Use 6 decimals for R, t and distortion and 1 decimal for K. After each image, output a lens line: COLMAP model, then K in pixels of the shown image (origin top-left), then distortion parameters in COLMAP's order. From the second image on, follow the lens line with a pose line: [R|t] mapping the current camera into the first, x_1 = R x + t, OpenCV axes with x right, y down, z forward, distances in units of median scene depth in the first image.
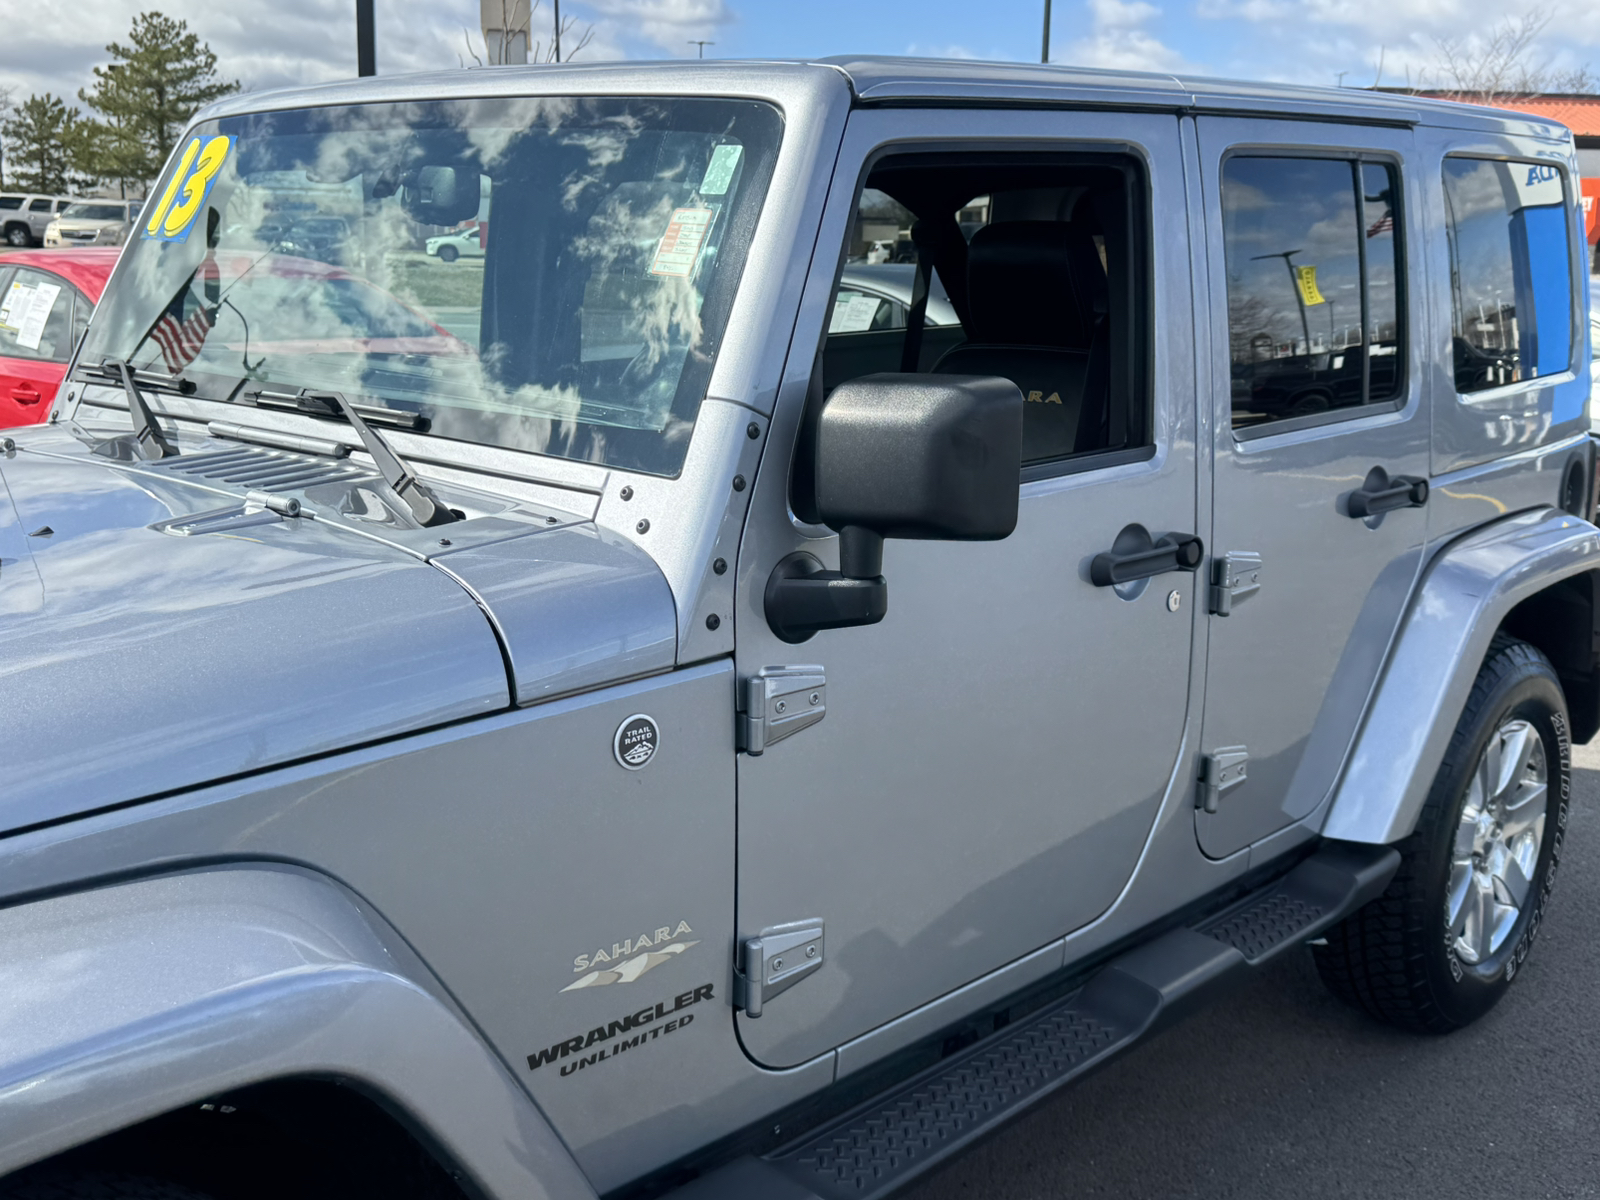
lens RADIAL K [[1796.5, 0, 811.7], [0, 1796.5, 601.4], [0, 0, 1]] dist [0.129974, 0.000000]
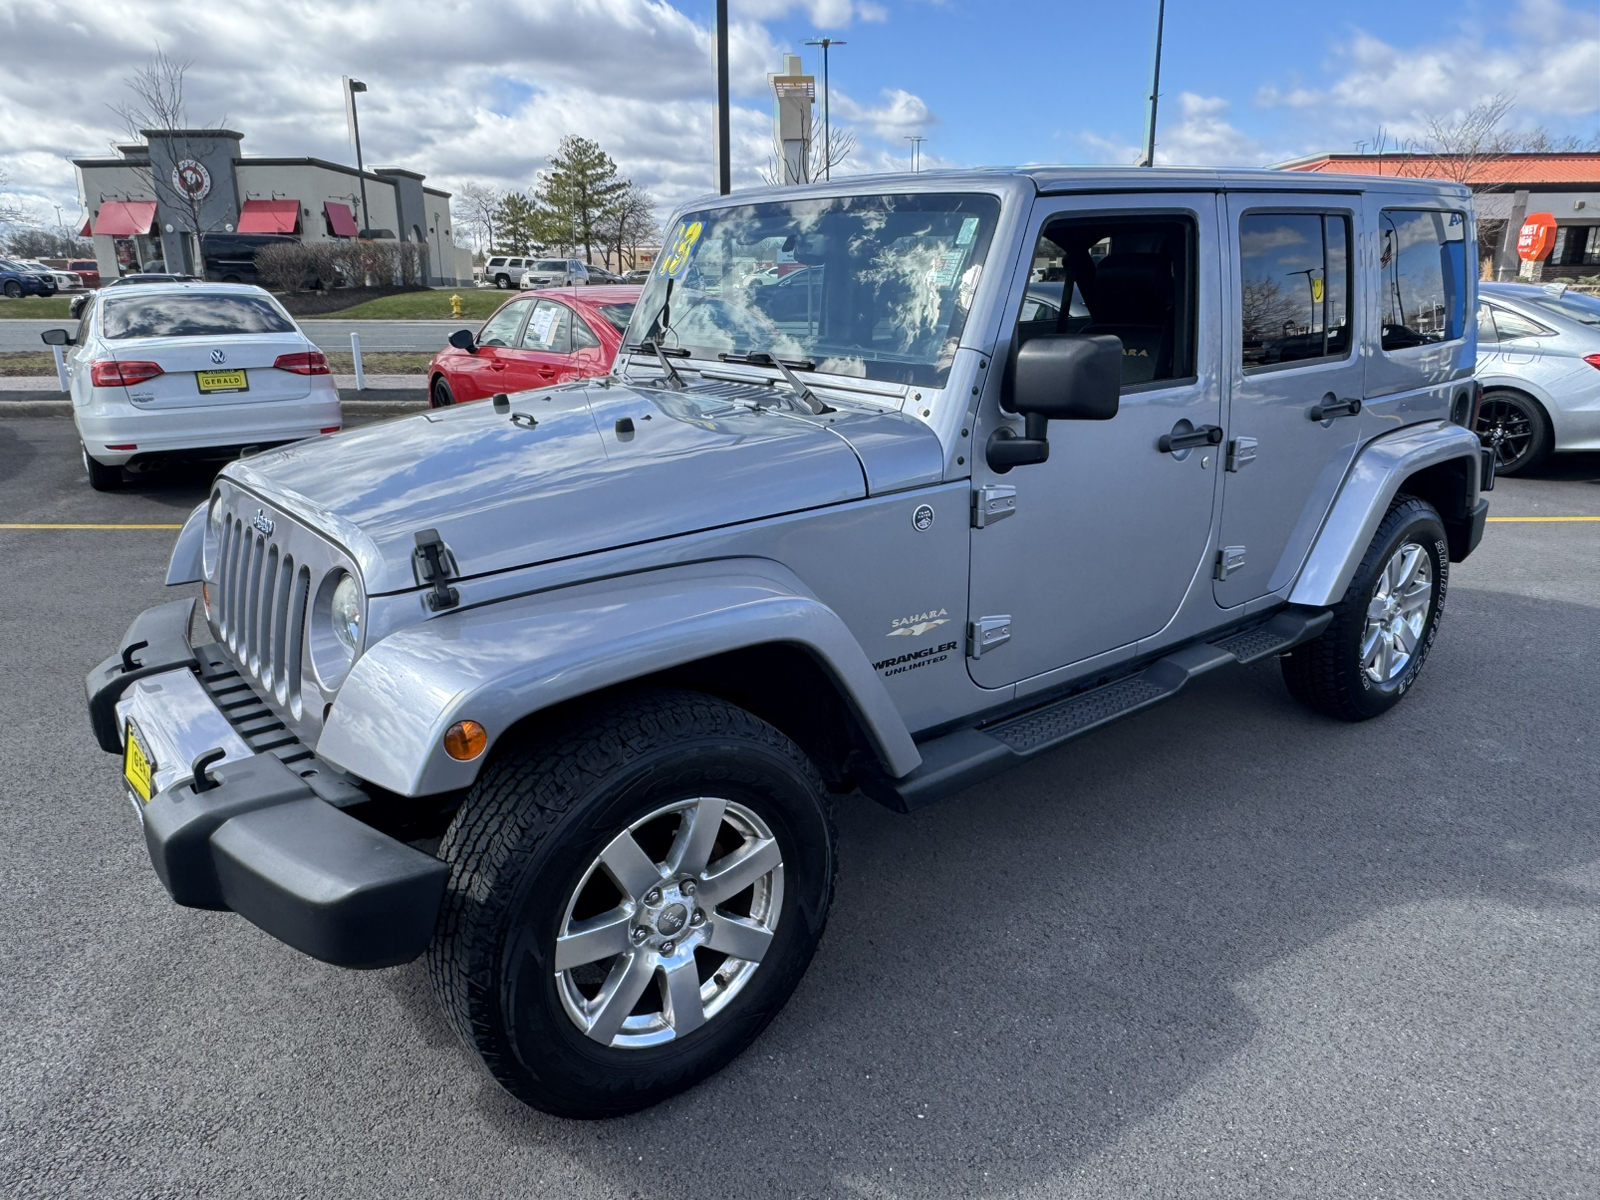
lens RADIAL K [[1171.0, 0, 788.9], [0, 1171.0, 614.9], [0, 0, 1]] dist [0.022777, -0.027018]
pose [[0.987380, 0.020102, -0.157085, -0.025610], [-0.006099, 0.996002, 0.089122, 0.048846], [0.158248, -0.087040, 0.983556, -0.245204]]
